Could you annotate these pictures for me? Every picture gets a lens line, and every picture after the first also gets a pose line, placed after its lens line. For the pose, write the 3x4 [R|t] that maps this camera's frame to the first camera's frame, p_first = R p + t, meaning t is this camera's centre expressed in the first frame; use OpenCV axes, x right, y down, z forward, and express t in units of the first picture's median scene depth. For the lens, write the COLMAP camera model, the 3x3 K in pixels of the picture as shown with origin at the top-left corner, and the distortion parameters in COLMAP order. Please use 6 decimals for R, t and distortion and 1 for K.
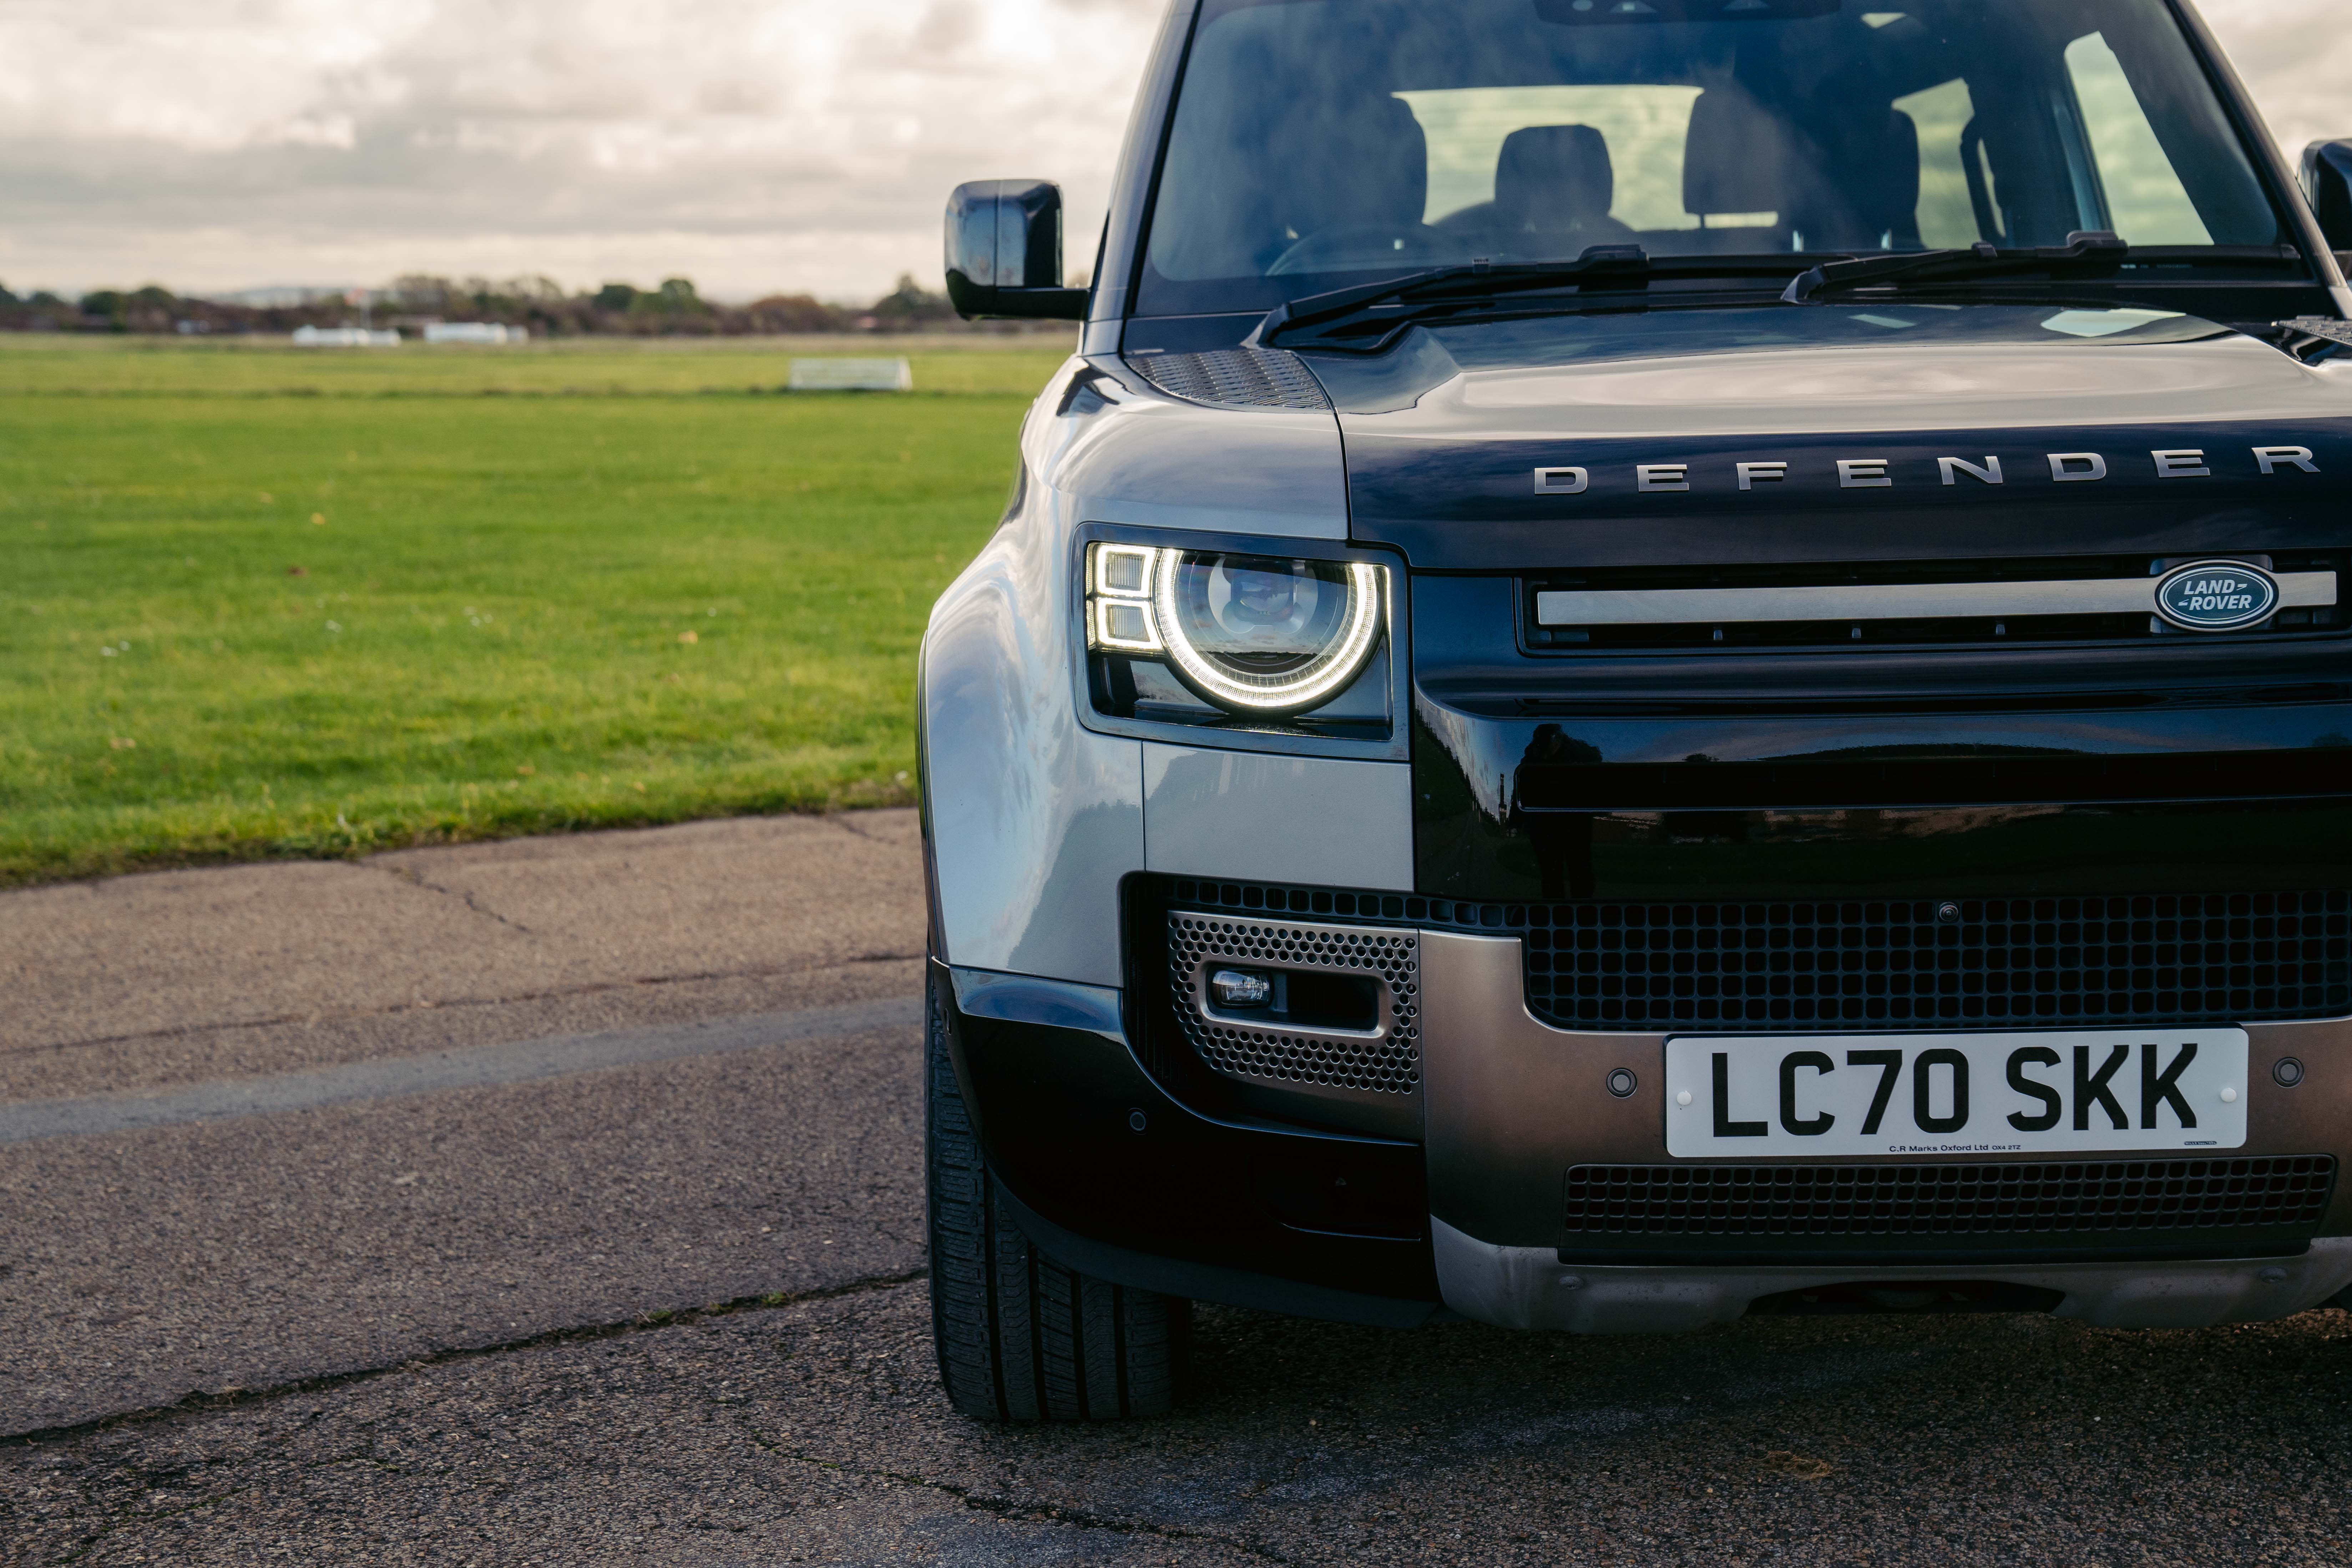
lens RADIAL K [[3482.1, 0, 1254.4], [0, 3482.1, 770.2], [0, 0, 1]] dist [0.179883, 0.153094]
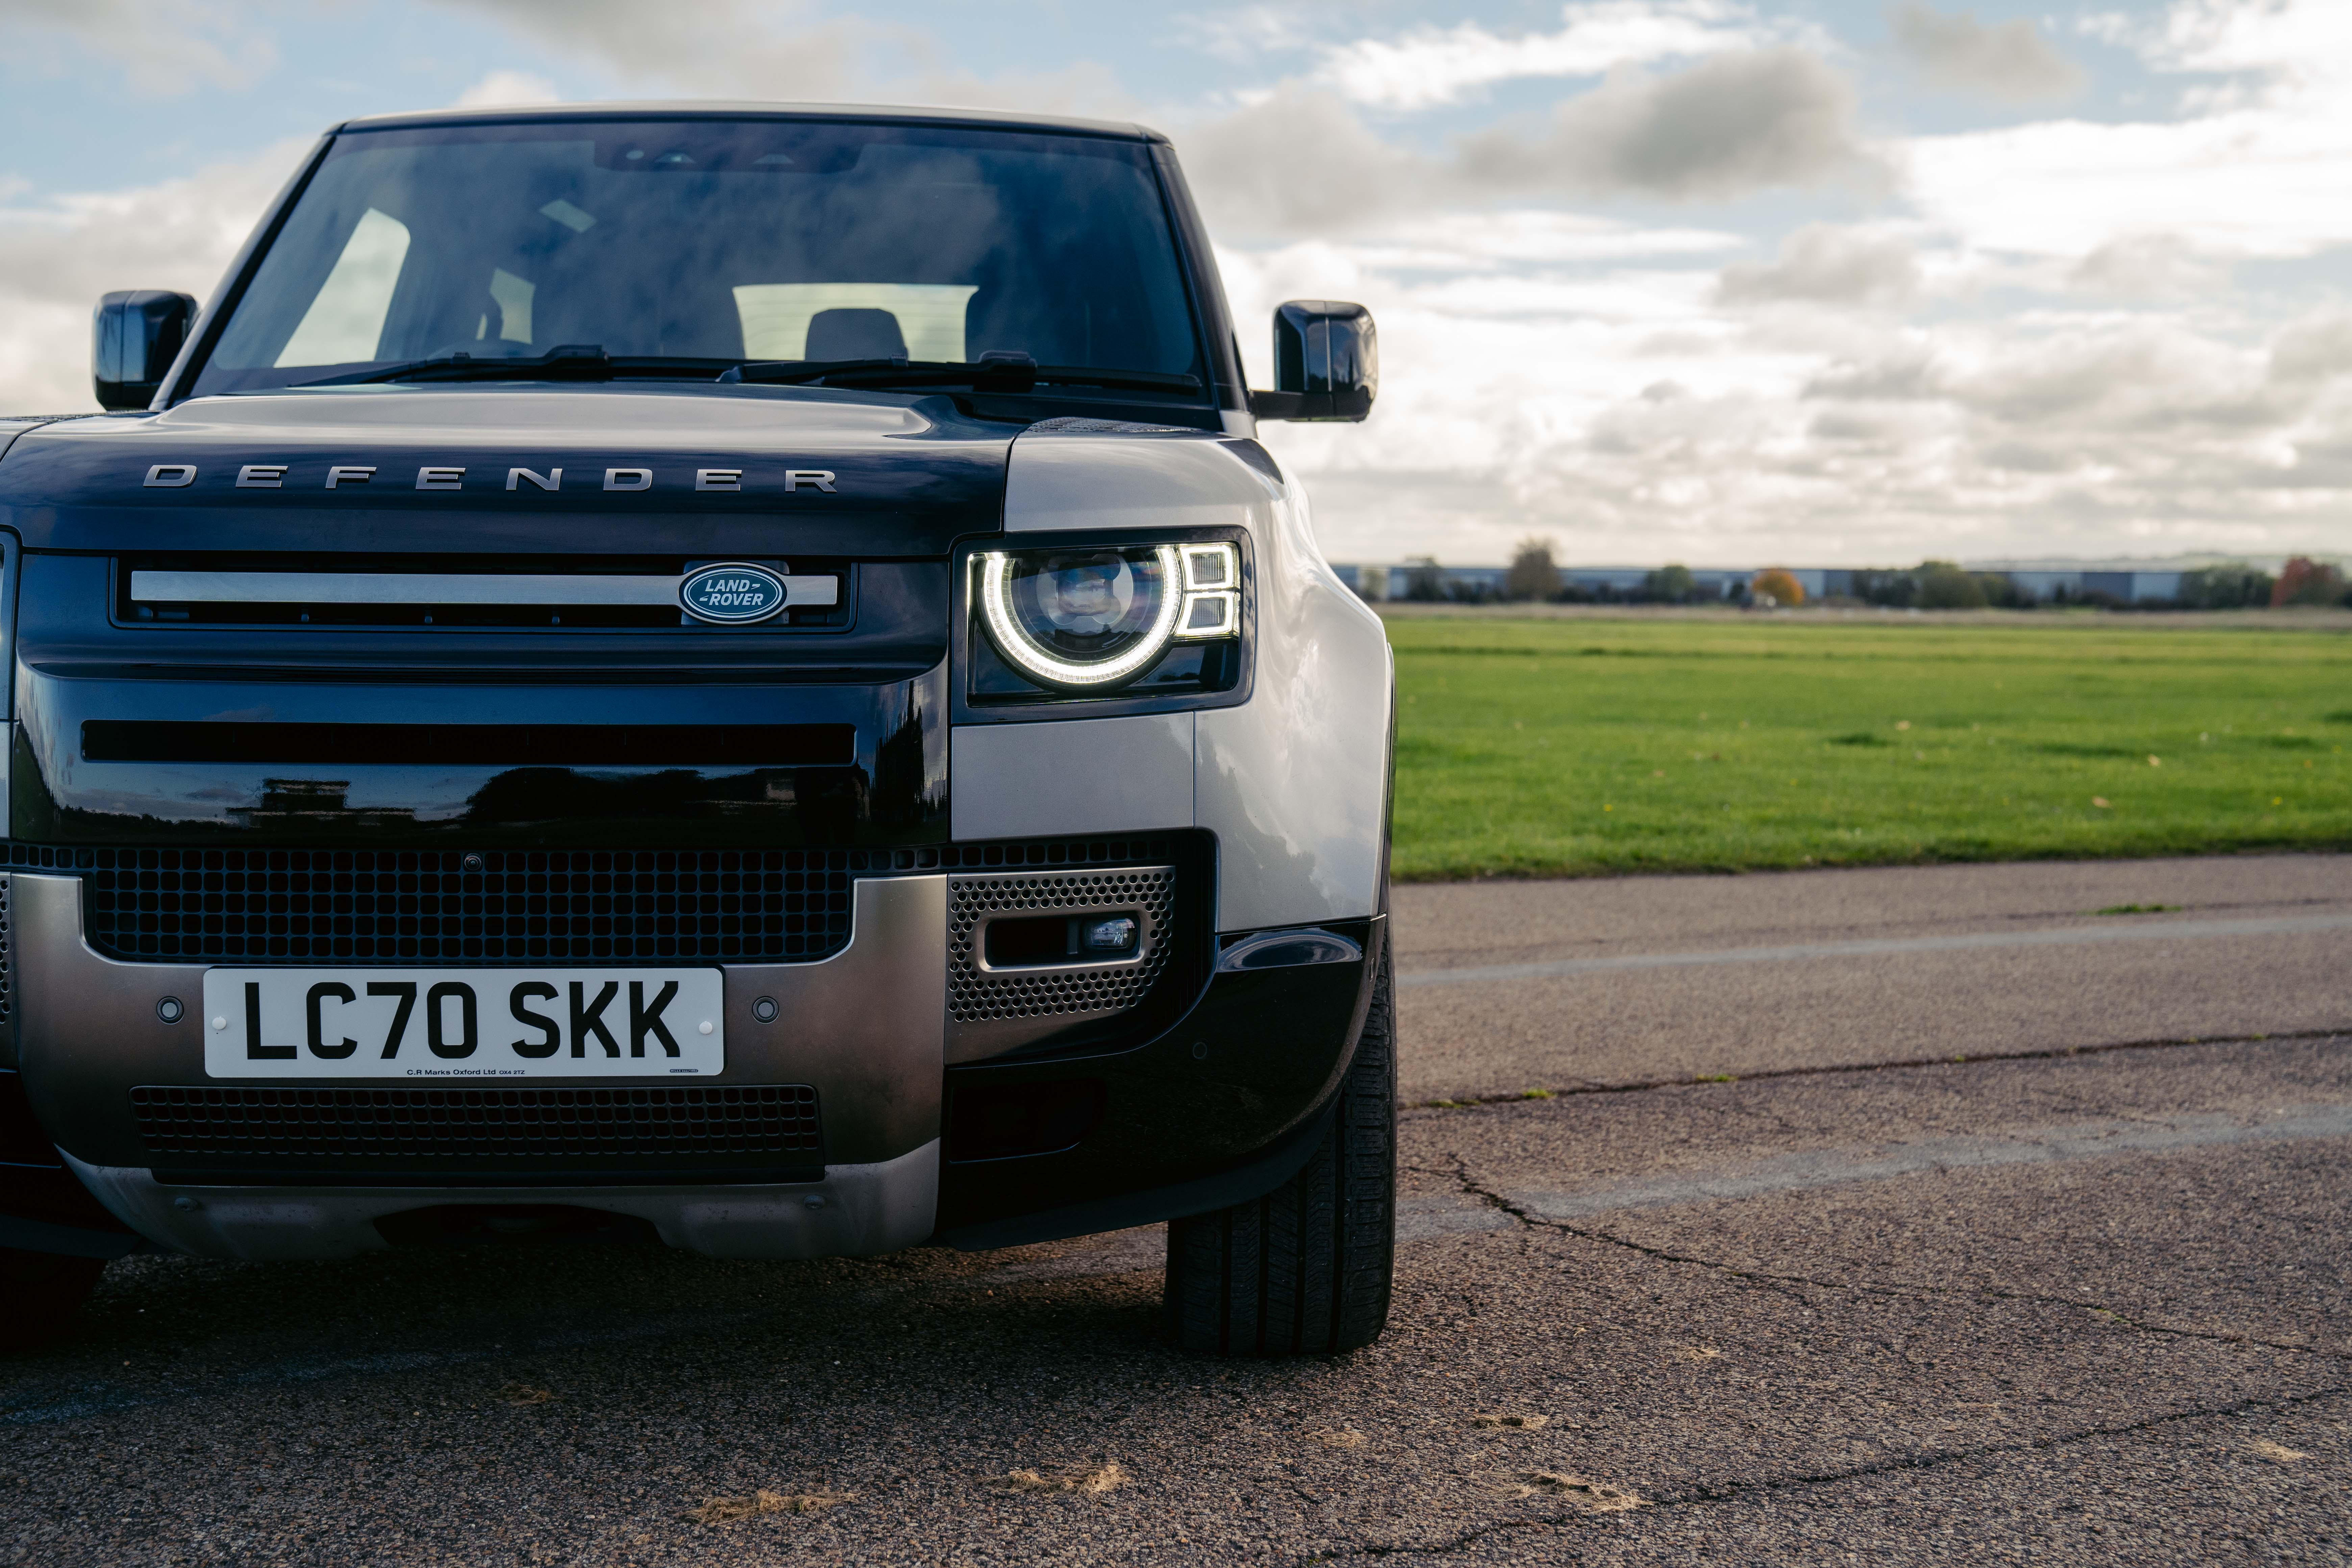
lens RADIAL K [[3023.0, 0, 1169.8], [0, 3023.0, 779.5], [0, 0, 1]] dist [0.096262, 0.331984]
pose [[0.999567, 0.024881, -0.015727, 0.412735], [-0.025871, 0.997464, -0.066308, 0.069102], [0.014038, 0.066687, 0.997675, 0.027304]]
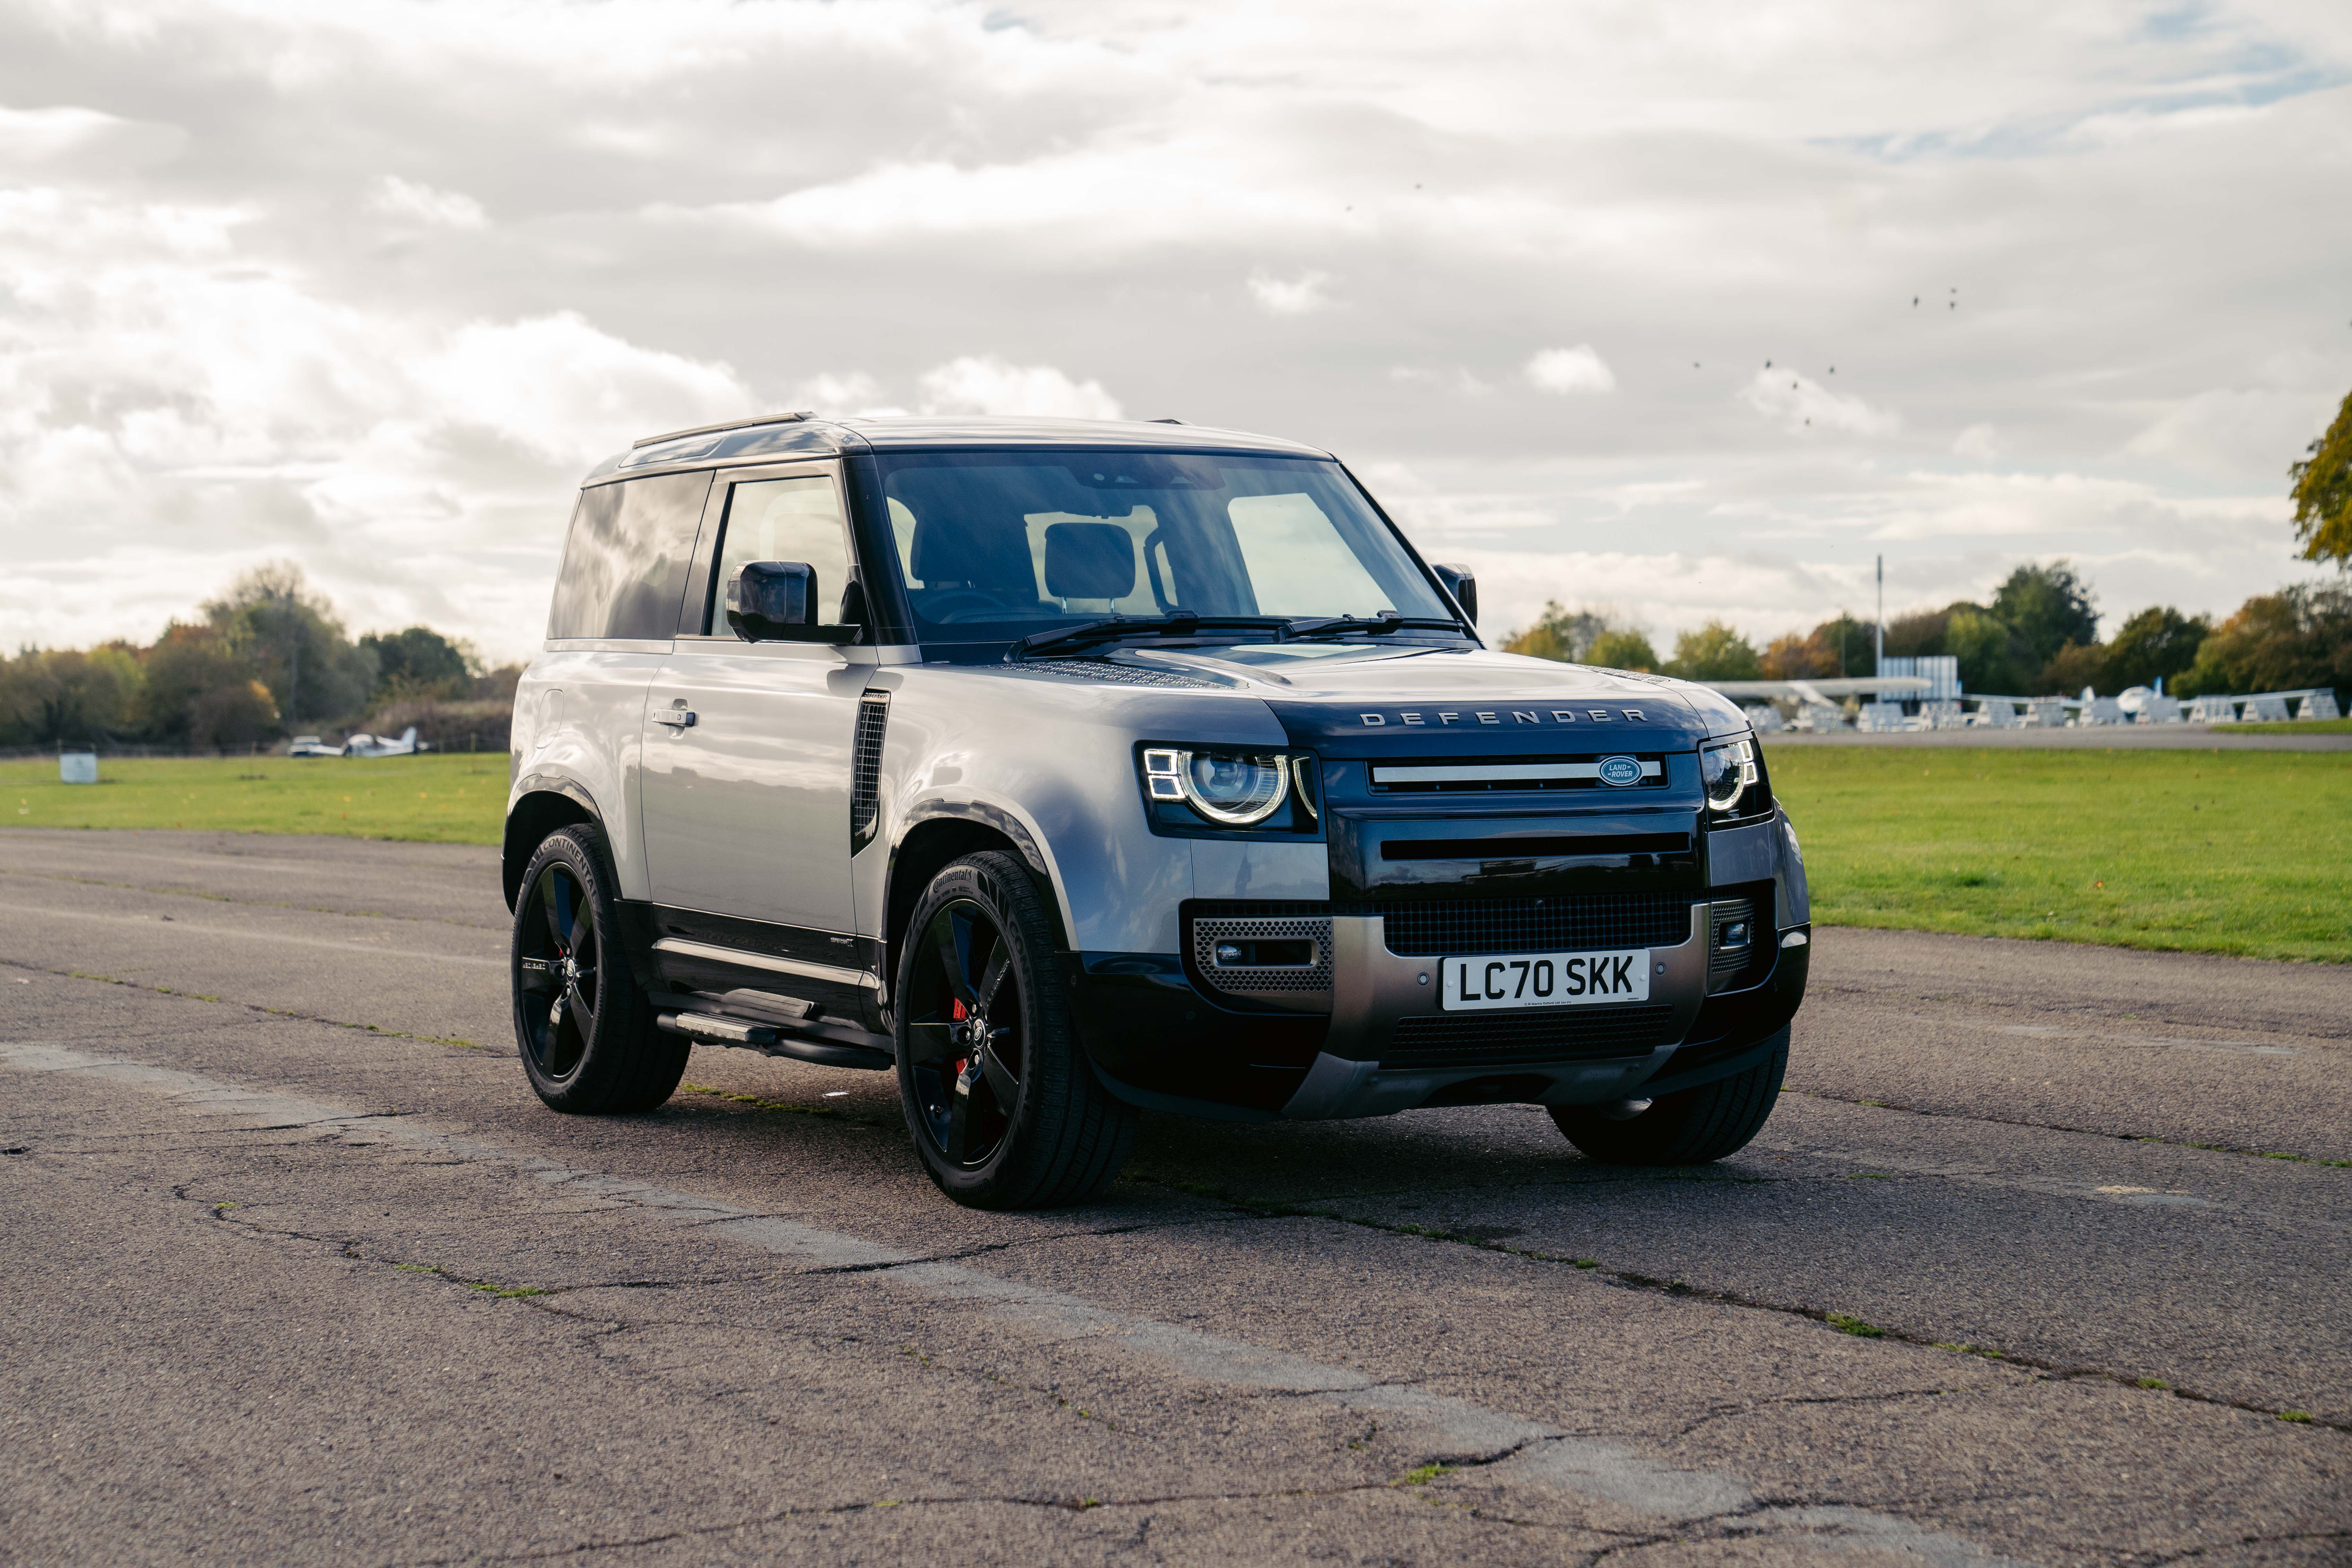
lens RADIAL K [[4425.2, 0, 1067.7], [0, 4425.2, 787.0], [0, 0, 1]] dist [0.298235, 0.422472]
pose [[0.895531, -0.000392, 0.445000, -1.333366], [0.043134, 0.995367, -0.085926, 0.194086], [-0.442904, 0.096144, 0.891399, -1.436614]]
